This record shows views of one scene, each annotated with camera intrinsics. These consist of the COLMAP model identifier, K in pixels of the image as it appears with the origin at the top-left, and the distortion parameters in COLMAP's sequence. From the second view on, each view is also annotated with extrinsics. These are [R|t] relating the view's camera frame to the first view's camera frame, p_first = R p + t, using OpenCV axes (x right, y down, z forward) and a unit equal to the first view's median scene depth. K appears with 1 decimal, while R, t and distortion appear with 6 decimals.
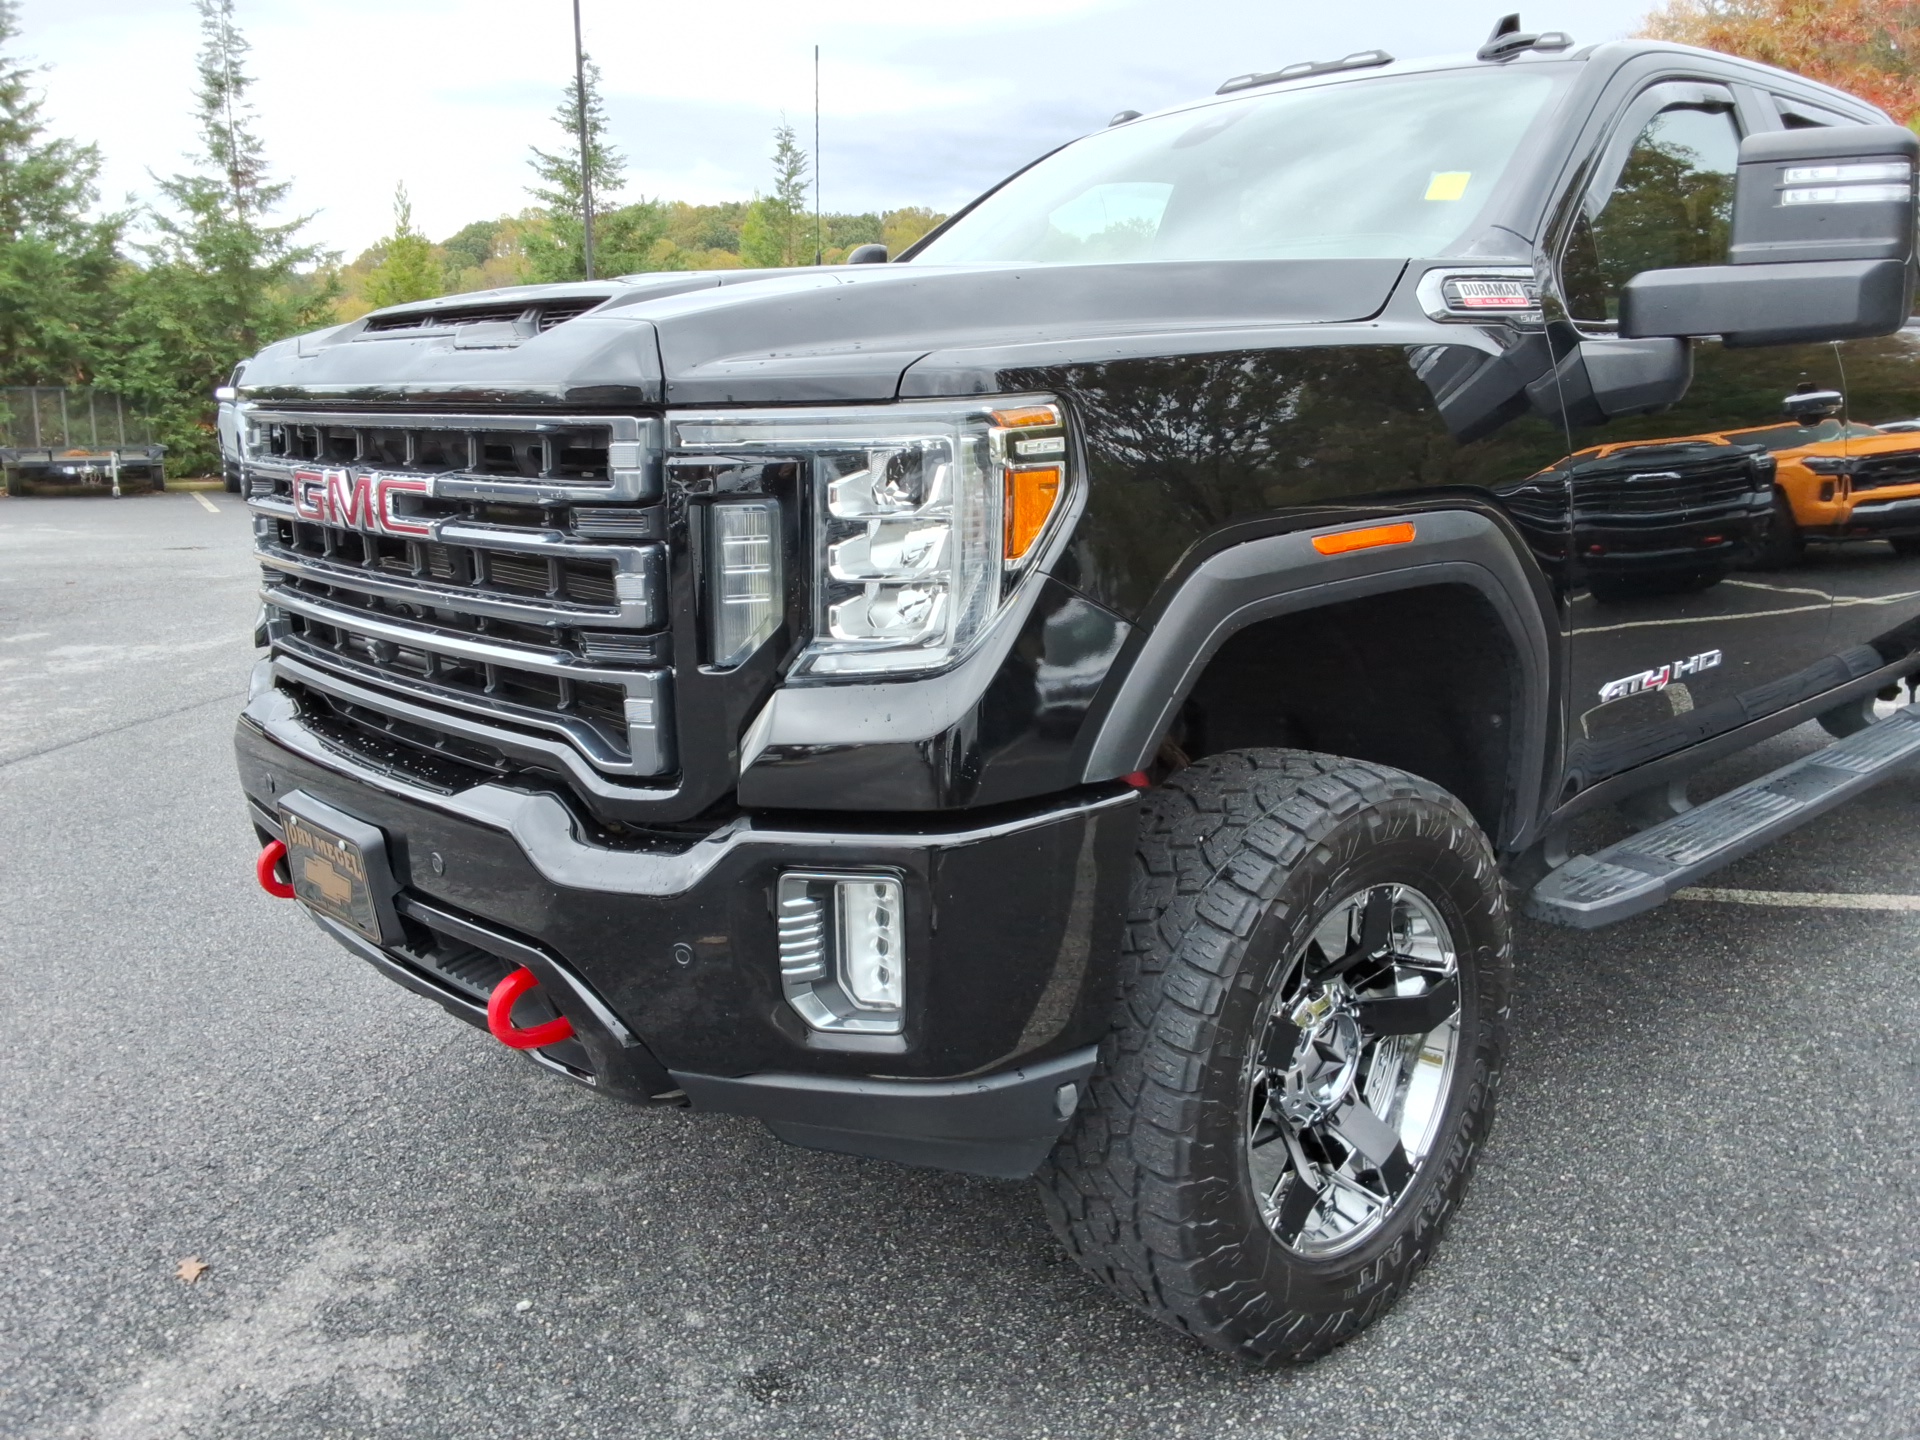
lens RADIAL K [[1540.8, 0, 983.7], [0, 1540.8, 706.8], [0, 0, 1]] dist [0.106010, -0.165136]
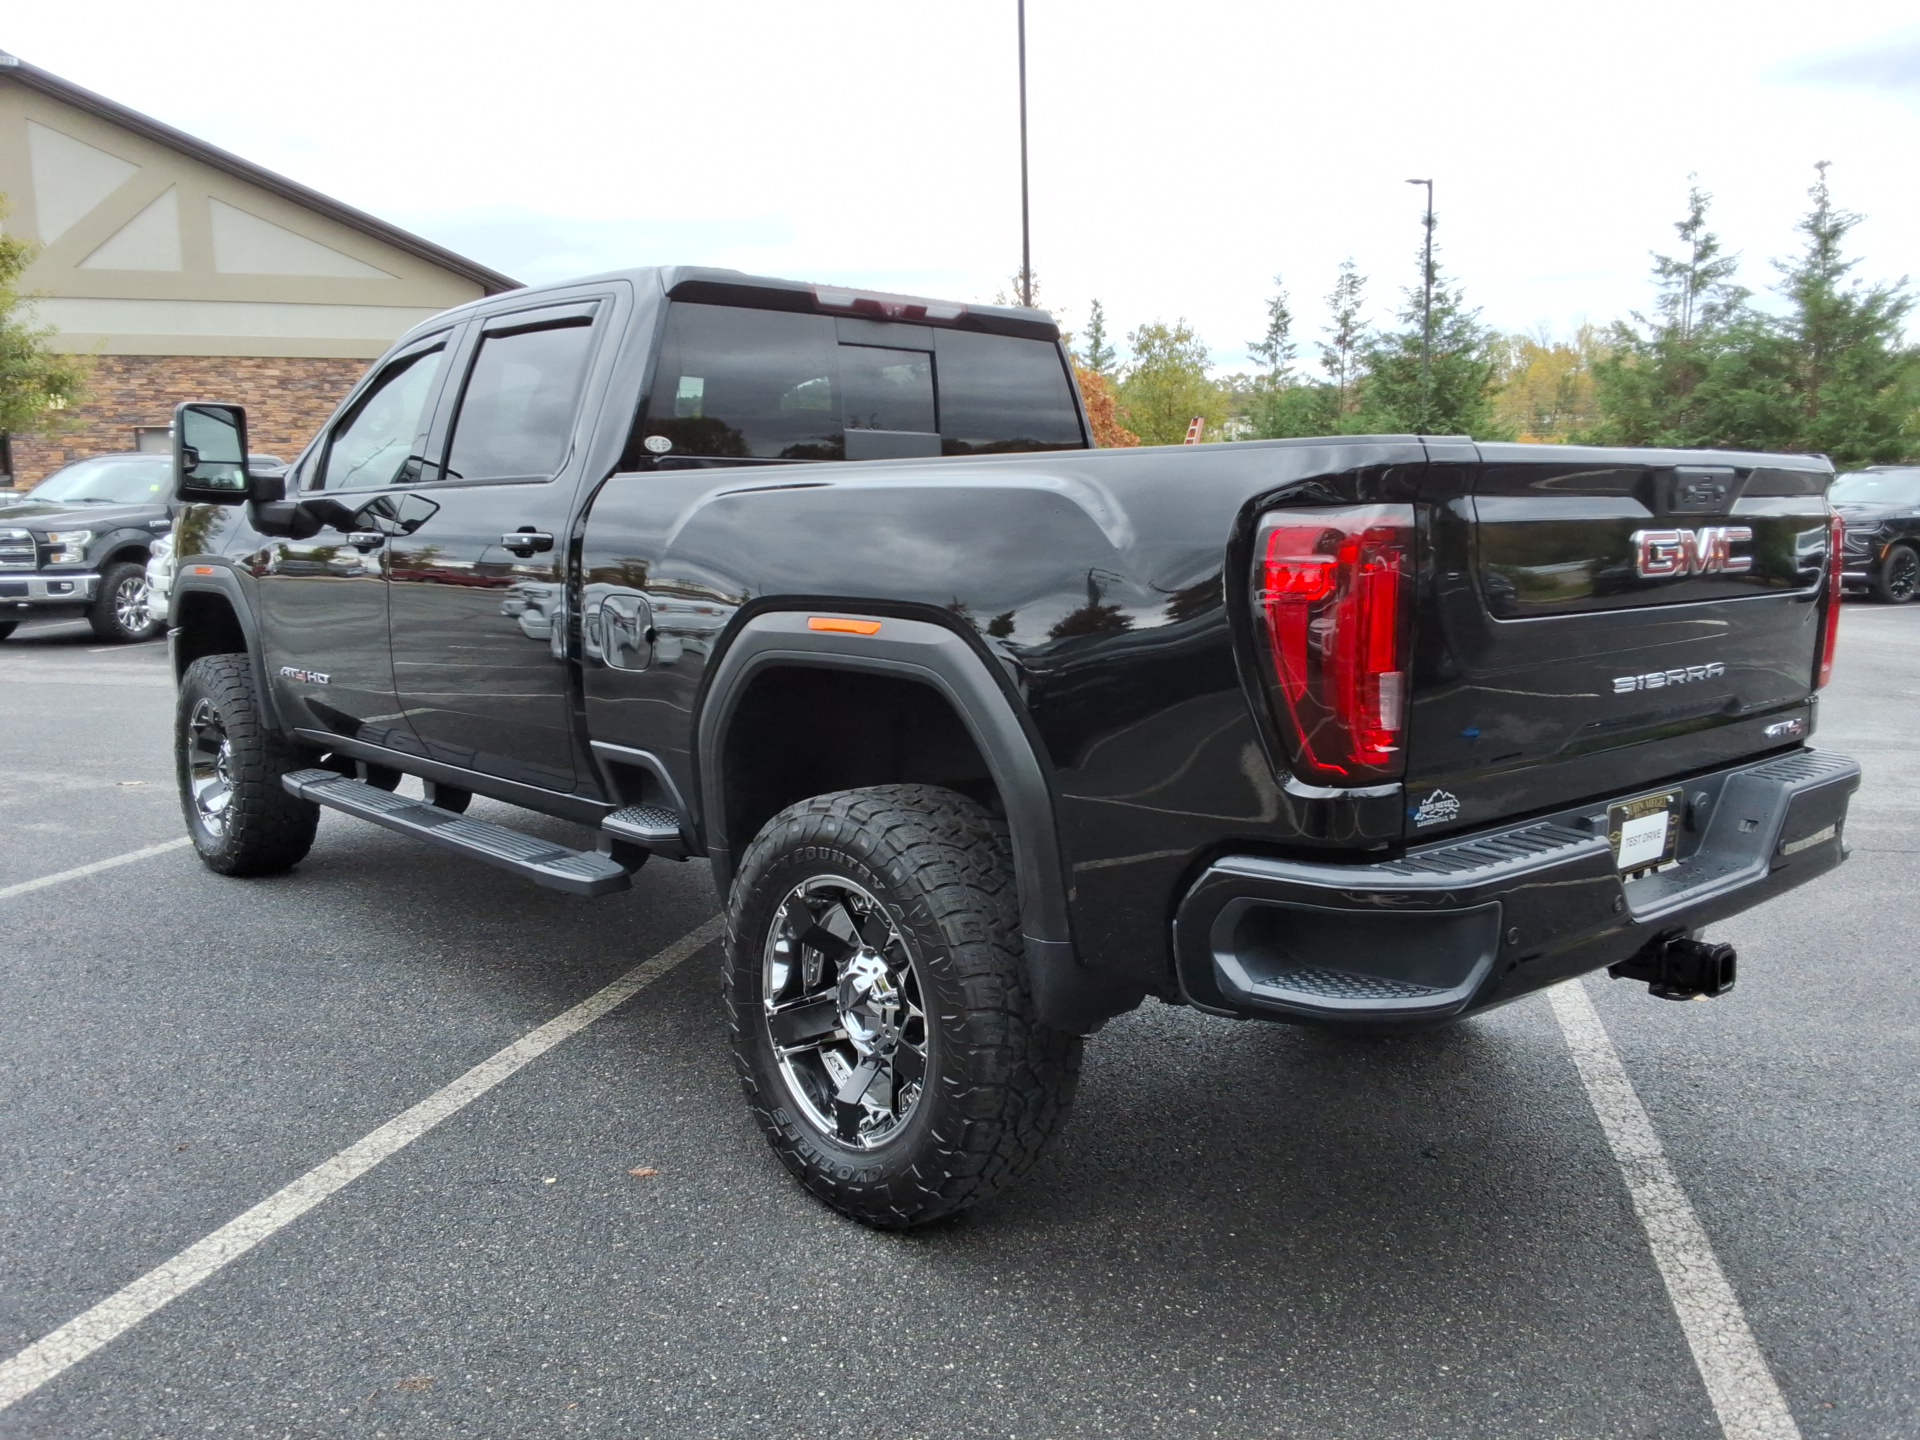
lens RADIAL K [[1540.8, 0, 954.8], [0, 1540.8, 704.4], [0, 0, 1]] dist [0.106010, -0.165136]
pose [[-0.018961, 0.134908, -0.990677, 1.547449], [-0.200013, 0.970314, 0.135963, -0.272596], [0.979610, 0.200726, 0.008585, 1.192890]]
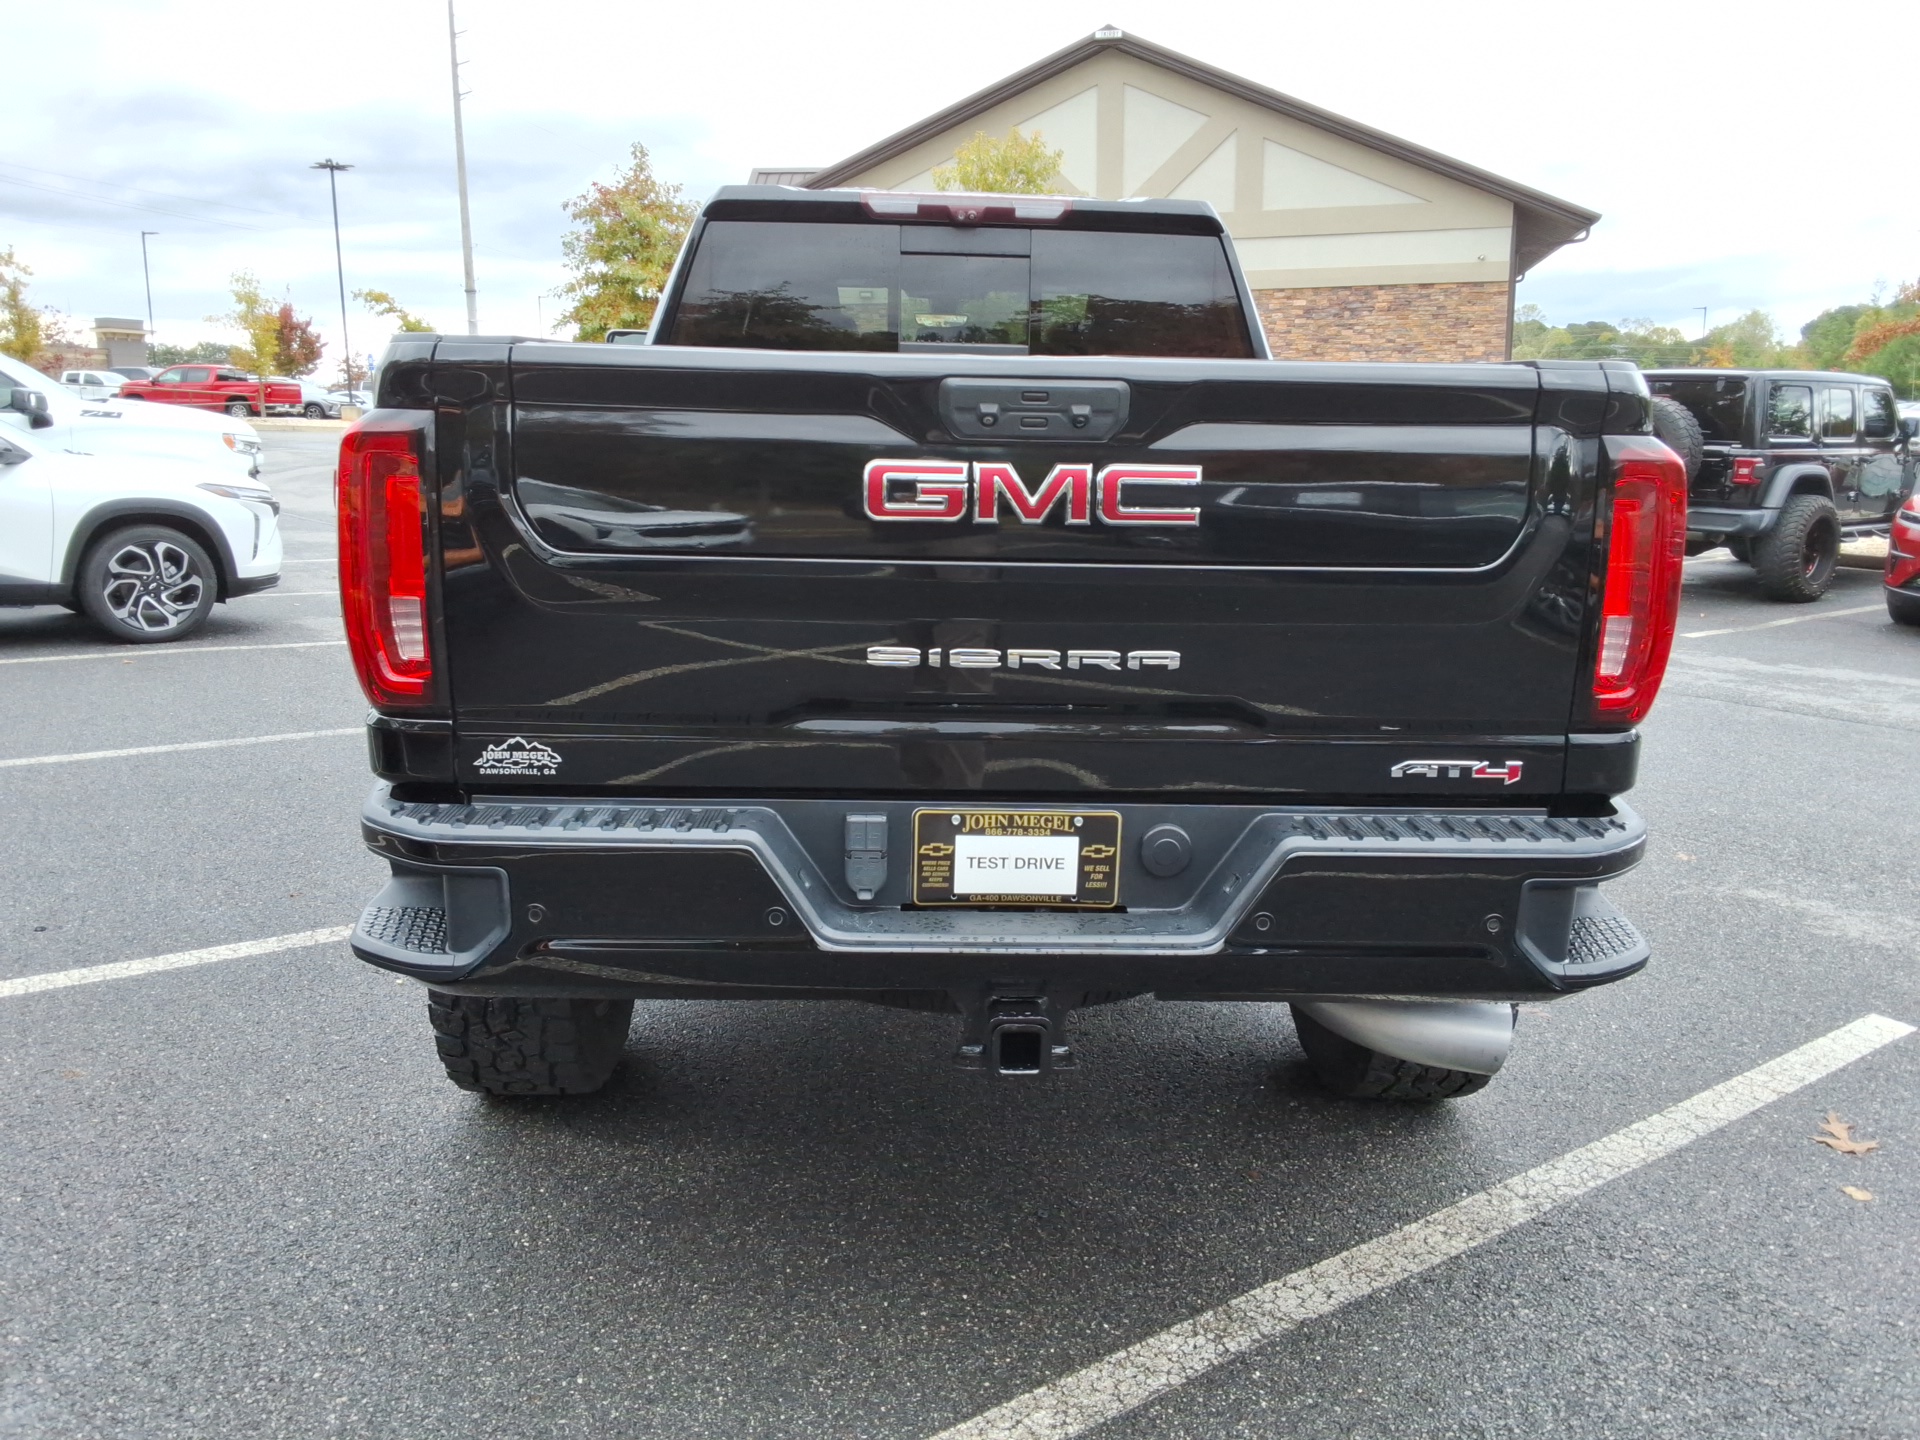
lens RADIAL K [[1540.8, 0, 972.2], [0, 1540.8, 704.5], [0, 0, 1]] dist [0.106010, -0.165136]
pose [[-0.644715, 0.131364, -0.753051, 1.229578], [-0.169733, 0.935932, 0.308581, -0.409244], [0.745341, 0.326765, -0.581113, 1.863377]]
